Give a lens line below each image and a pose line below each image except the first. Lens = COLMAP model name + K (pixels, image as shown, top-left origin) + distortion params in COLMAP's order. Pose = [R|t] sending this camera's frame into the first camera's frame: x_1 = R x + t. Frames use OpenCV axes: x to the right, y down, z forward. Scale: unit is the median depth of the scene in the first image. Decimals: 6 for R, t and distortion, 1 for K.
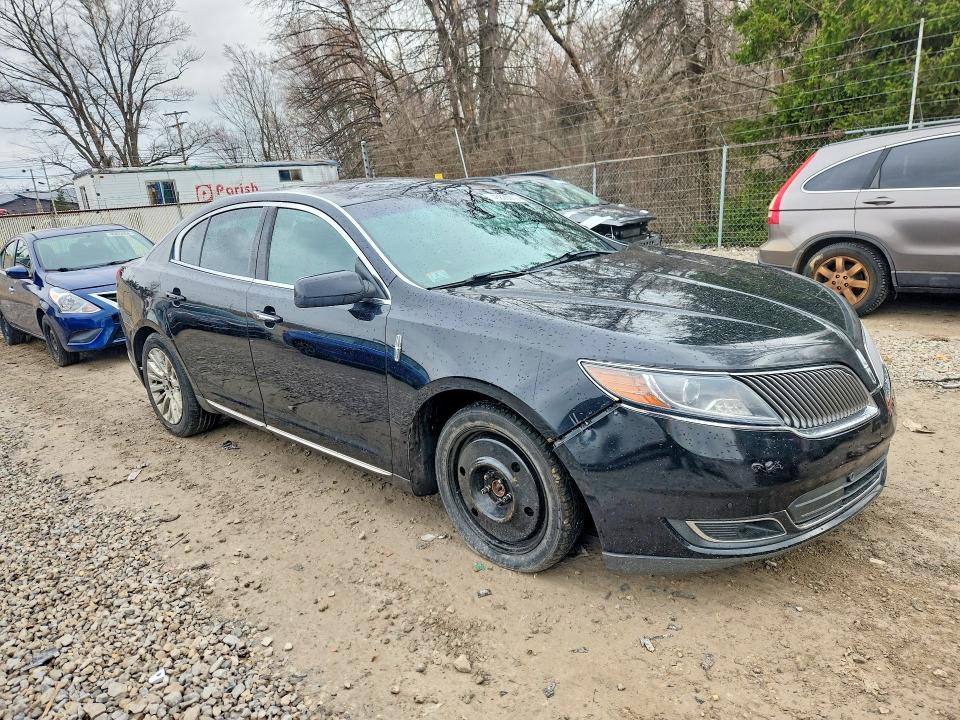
lens RADIAL K [[770.5, 0, 480.0], [0, 770.5, 360.0], [0, 0, 1]] dist [0.058137, -0.055437]
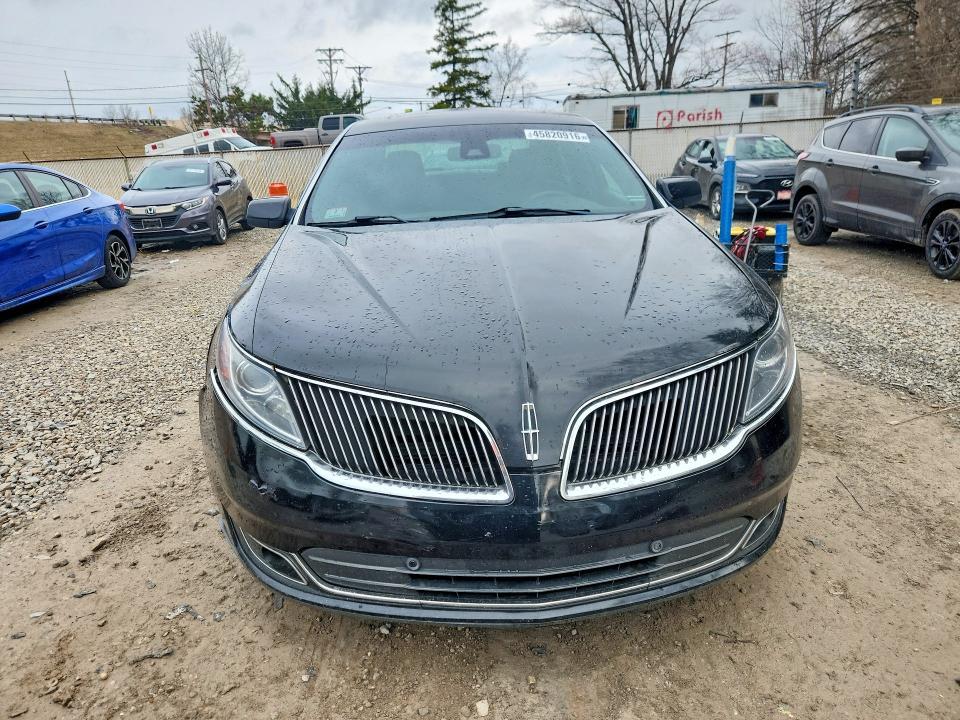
lens RADIAL K [[770.5, 0, 480.0], [0, 770.5, 360.0], [0, 0, 1]] dist [0.058137, -0.055437]
pose [[0.629658, 0.254848, -0.733882, 0.259138], [-0.184720, 0.966684, 0.177204, -0.042528], [0.754592, 0.023985, 0.655756, 0.154015]]
